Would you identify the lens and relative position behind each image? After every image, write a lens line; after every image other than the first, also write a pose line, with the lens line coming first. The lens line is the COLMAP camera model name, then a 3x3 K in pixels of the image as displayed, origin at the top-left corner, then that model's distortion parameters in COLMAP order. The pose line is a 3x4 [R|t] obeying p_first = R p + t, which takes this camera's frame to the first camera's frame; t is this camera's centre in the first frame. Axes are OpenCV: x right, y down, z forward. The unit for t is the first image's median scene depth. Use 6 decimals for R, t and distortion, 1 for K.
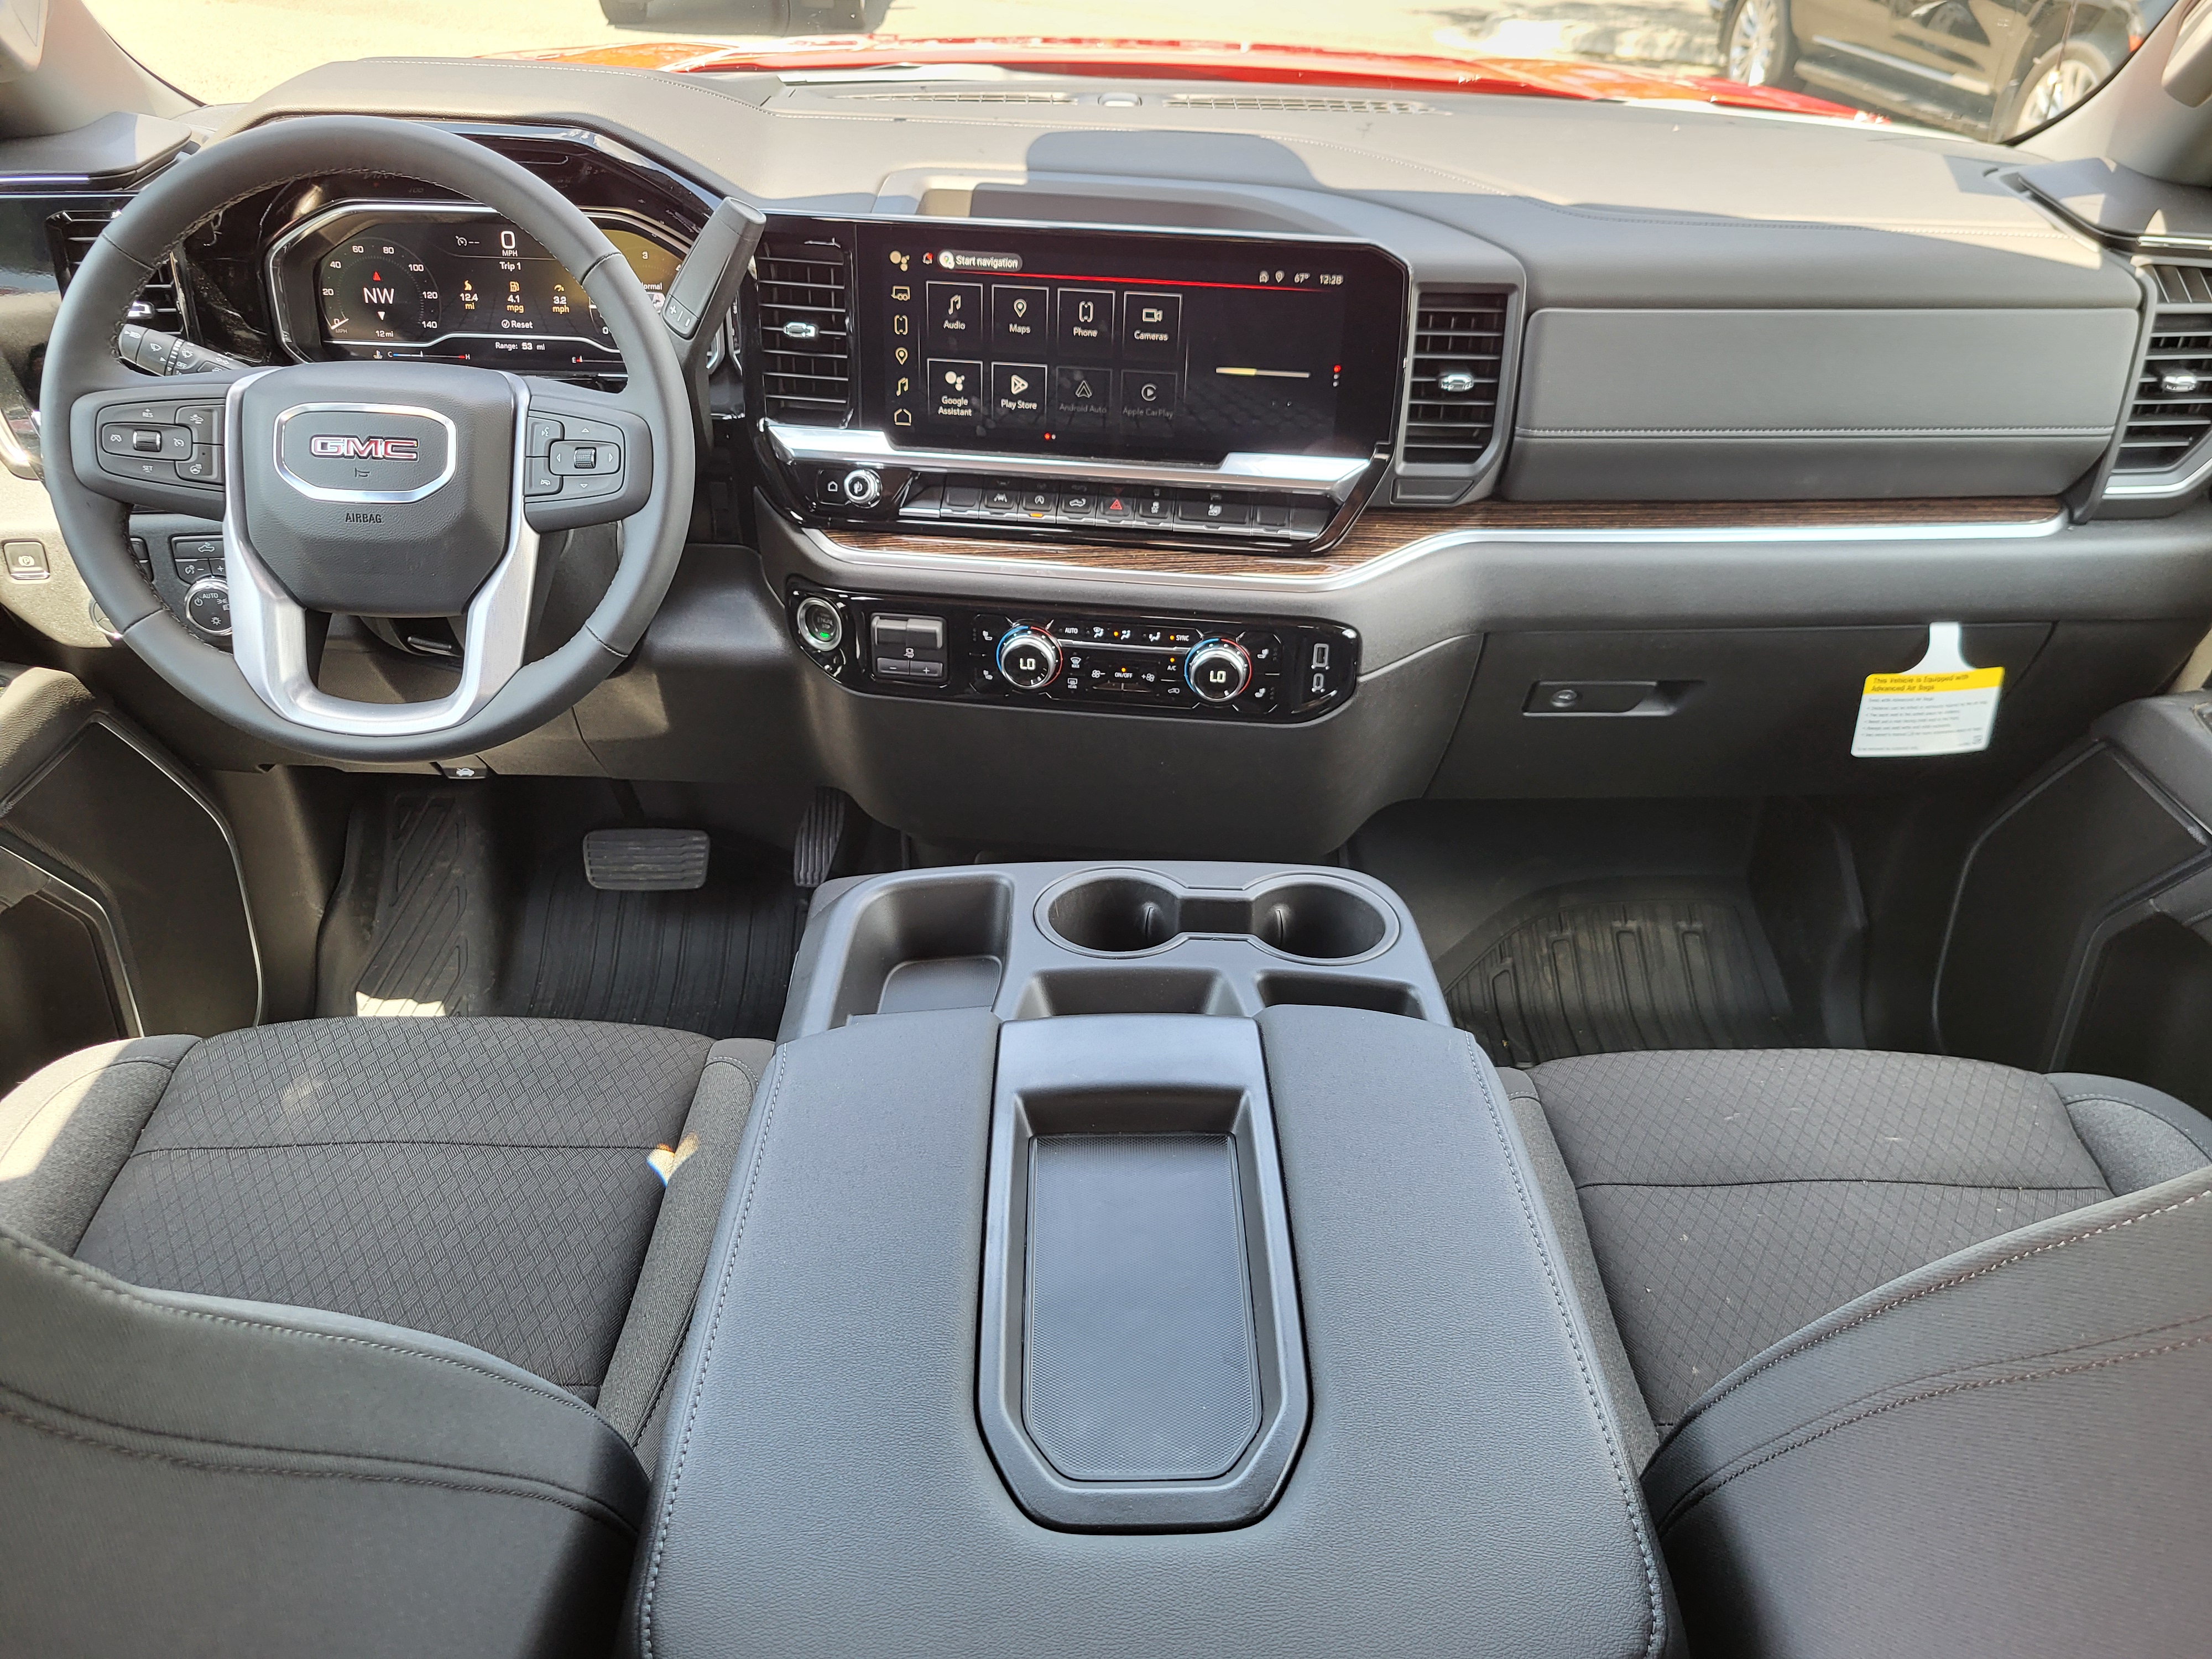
lens RADIAL K [[1711.0, 0, 1089.0], [0, 1711.0, 827.2], [0, 0, 1]] dist [0.023890, 0.002063]
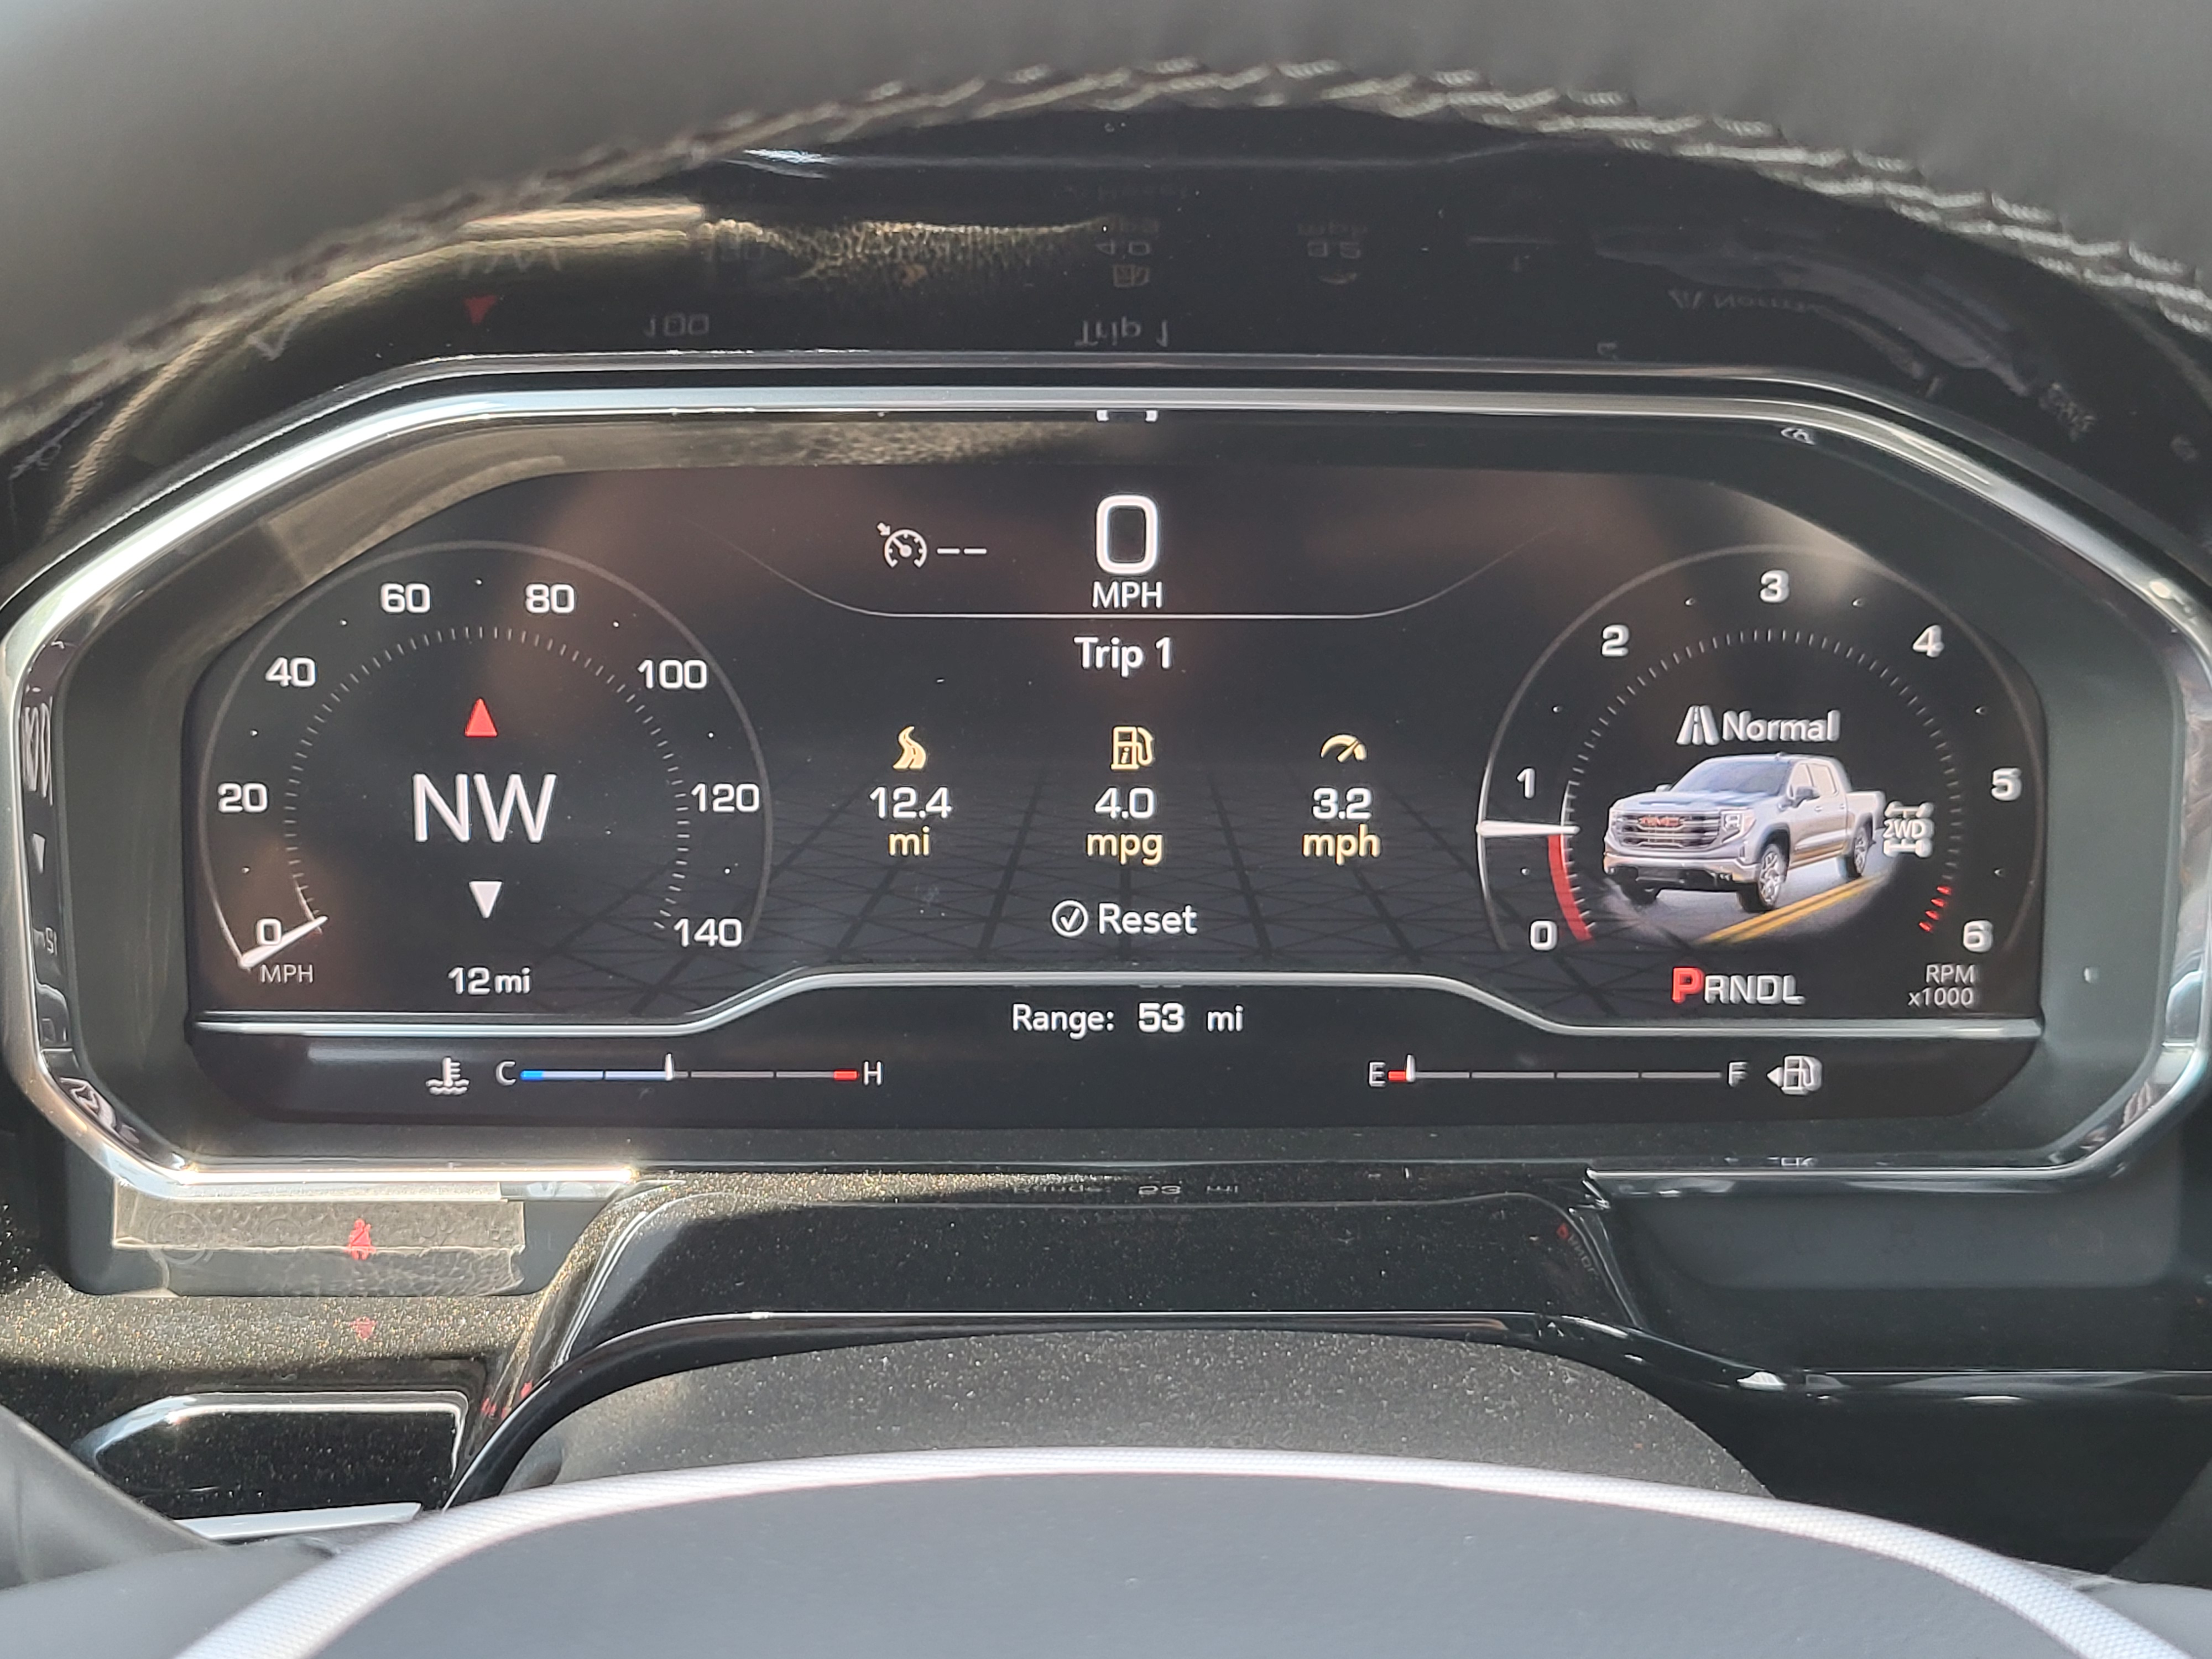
lens RADIAL K [[1711.0, 0, 1119.0], [0, 1711.0, 833.7], [0, 0, 1]] dist [0.023890, 0.002063]
pose [[0.999737, -0.020047, -0.011139, -0.350913], [0.016204, 0.961169, -0.275485, -0.260208], [0.016229, 0.275232, 0.961241, 0.845328]]
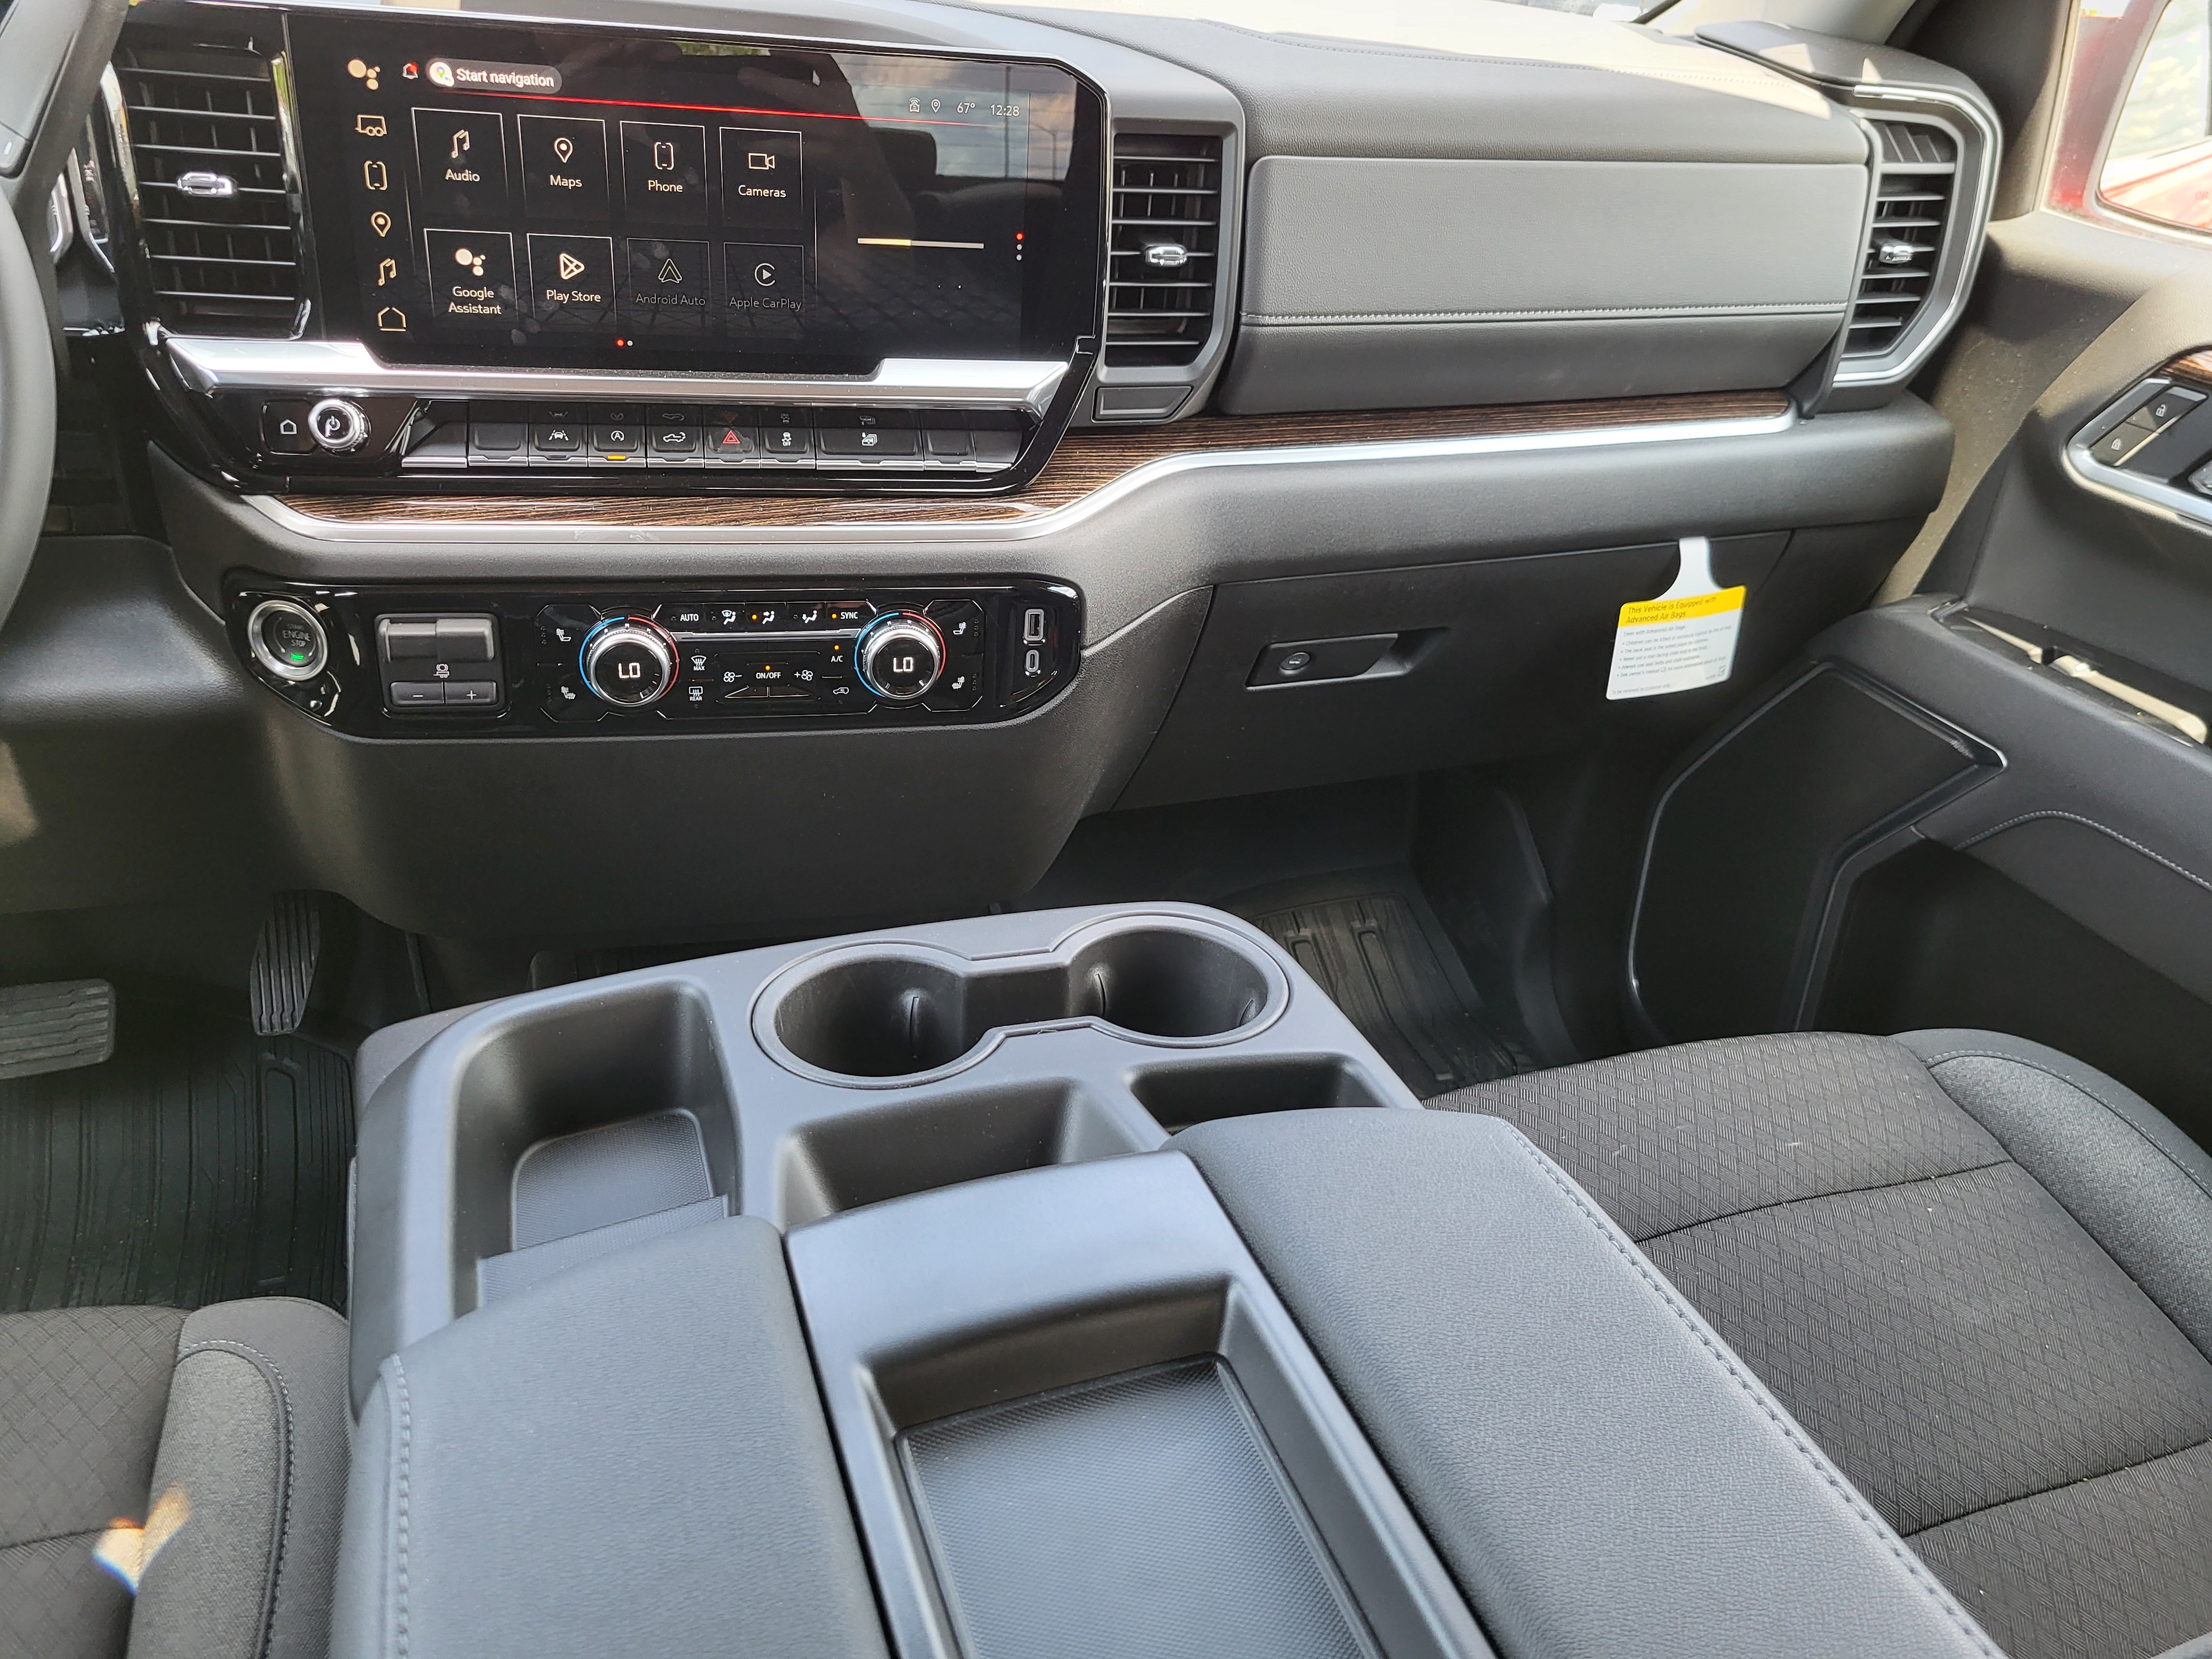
lens RADIAL K [[1711.0, 0, 1085.8], [0, 1711.0, 816.7], [0, 0, 1]] dist [0.023890, 0.002063]
pose [[0.942126, -0.113098, 0.315608, -0.087200], [0.124115, 0.992155, -0.014960, -0.003881], [-0.311440, 0.053266, 0.948772, 0.290419]]
